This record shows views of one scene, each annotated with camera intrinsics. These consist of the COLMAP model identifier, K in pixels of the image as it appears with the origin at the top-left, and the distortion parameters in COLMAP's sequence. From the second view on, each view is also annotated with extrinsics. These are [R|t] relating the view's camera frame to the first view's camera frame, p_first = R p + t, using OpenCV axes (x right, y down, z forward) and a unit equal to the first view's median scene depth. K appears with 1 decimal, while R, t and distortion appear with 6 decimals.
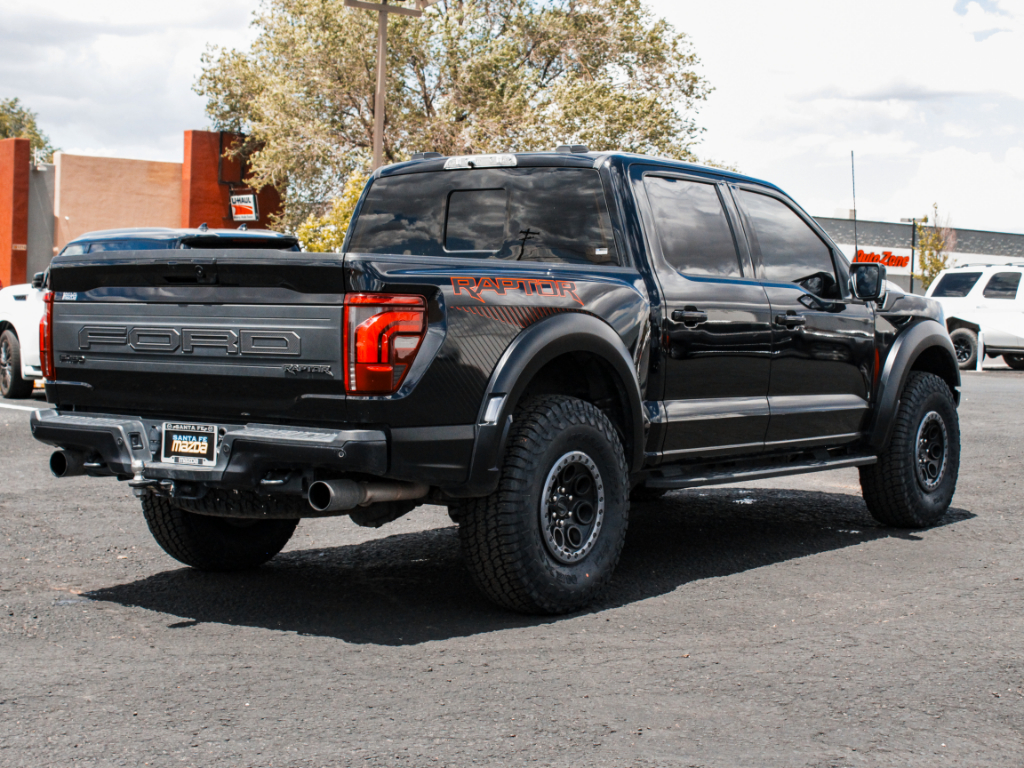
lens RADIAL K [[1811.0, 0, 512.0], [0, 1811.0, 384.0], [0, 0, 1]] dist [-0.009757, -0.119254]
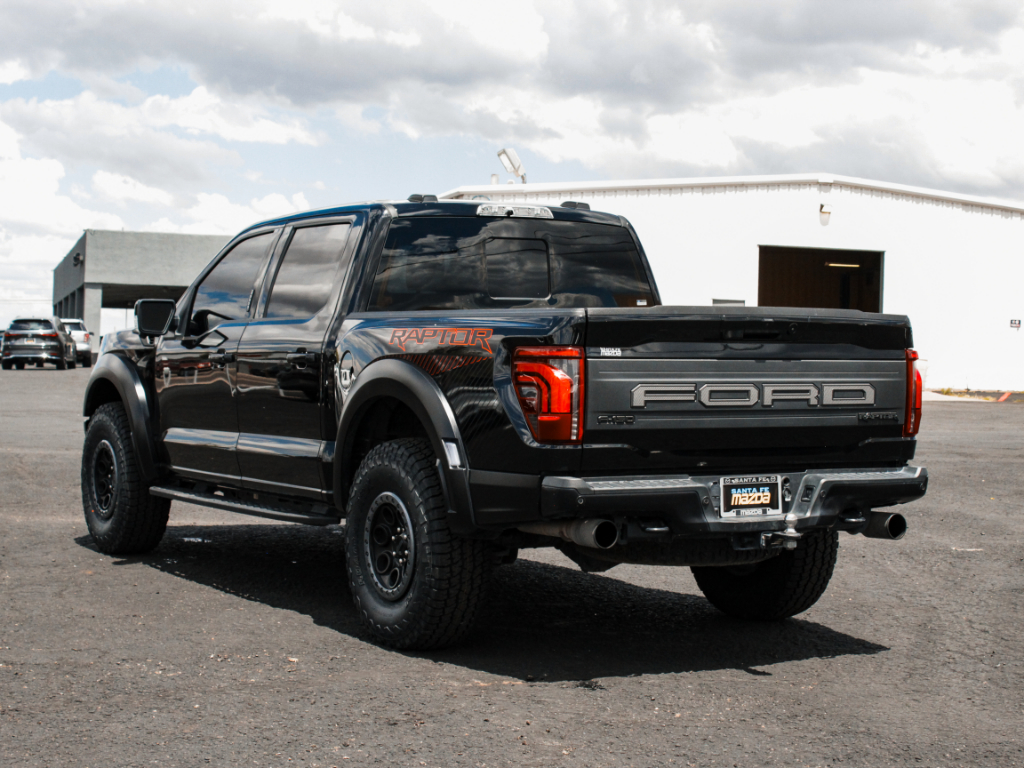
lens RADIAL K [[1907.0, 0, 512.0], [0, 1907.0, 384.0], [0, 0, 1]] dist [-0.000530, 0.021289]
pose [[0.388596, -0.029836, 0.920925, -1.226443], [0.031081, 0.999331, 0.019261, -0.055340], [-0.920884, 0.021139, 0.389263, 0.704669]]
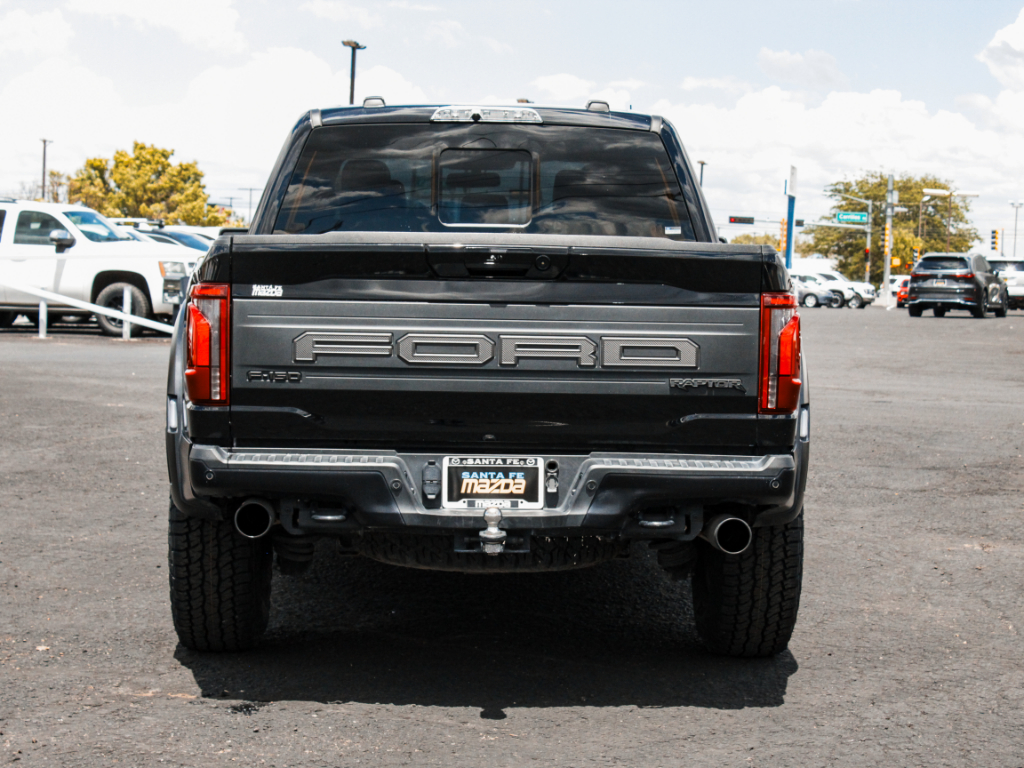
lens RADIAL K [[2310.3, 0, 512.0], [0, 2310.3, 384.0], [0, 0, 1]] dist [0.065018, 0.058537]
pose [[0.787177, -0.030508, 0.615972, -0.785867], [0.017422, 0.999477, 0.027238, -0.036412], [-0.616481, -0.010710, 0.787297, 0.212027]]
